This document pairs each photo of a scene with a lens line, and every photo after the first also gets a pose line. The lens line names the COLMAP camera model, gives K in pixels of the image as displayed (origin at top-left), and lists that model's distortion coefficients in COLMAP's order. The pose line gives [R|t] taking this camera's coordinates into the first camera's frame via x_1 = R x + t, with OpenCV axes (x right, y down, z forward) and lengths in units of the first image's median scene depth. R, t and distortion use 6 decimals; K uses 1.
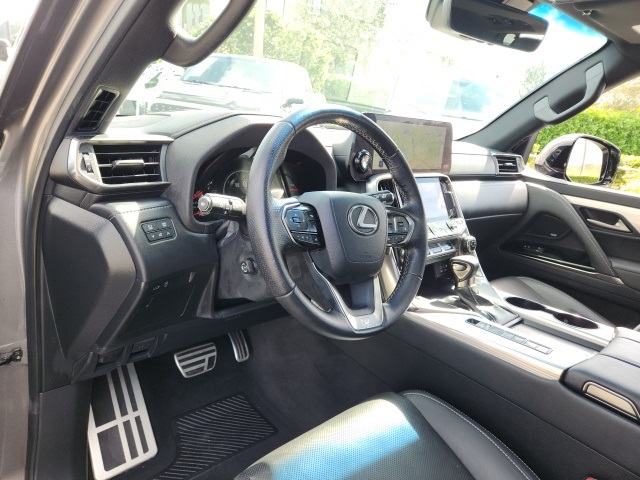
lens RADIAL K [[441.9, 0, 318.2], [0, 441.9, 232.5], [0, 0, 1]] dist [0.061259, -0.060635]
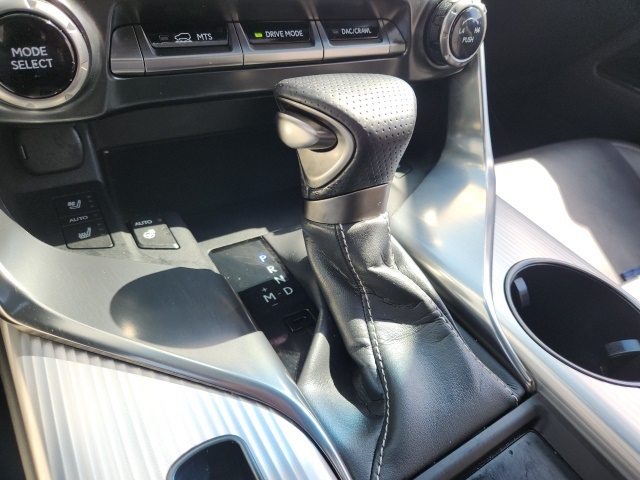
lens RADIAL K [[436.2, 0, 327.4], [0, 436.2, 220.2], [0, 0, 1]] dist [0.060397, -0.058107]
pose [[0.982618, 0.151055, -0.107906, 0.332977], [-0.095831, 0.910589, 0.402049, 0.032910], [0.158989, -0.384720, 0.909238, 0.766236]]
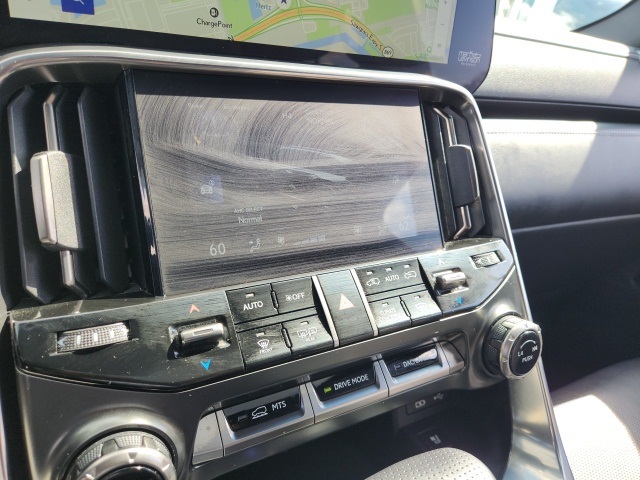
lens RADIAL K [[428.5, 0, 325.2], [0, 428.5, 243.5], [0, 0, 1]] dist [0.064722, -0.055031]
pose [[0.975196, 0.067500, -0.210798, 0.301447], [-0.042742, 0.991868, 0.119876, -0.064839], [0.217175, -0.107893, 0.970152, 0.786925]]
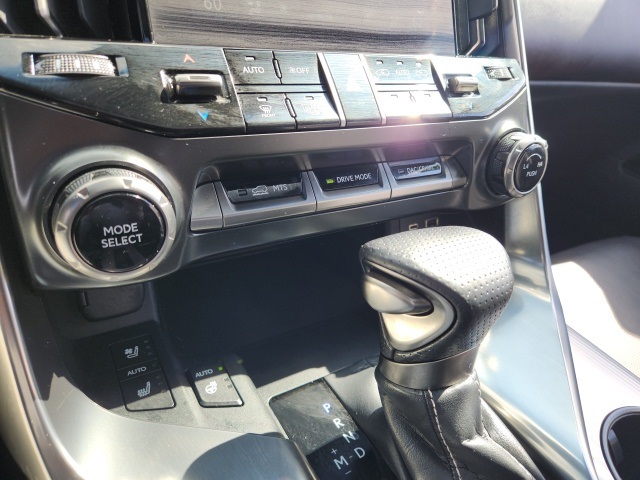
lens RADIAL K [[432.5, 0, 329.9], [0, 432.5, 230.9], [0, 0, 1]] dist [0.062244, -0.059798]
pose [[0.981017, 0.128196, -0.145508, 0.294716], [-0.085836, 0.959876, 0.266964, 0.005804], [0.173893, -0.249406, 0.952658, 0.785128]]
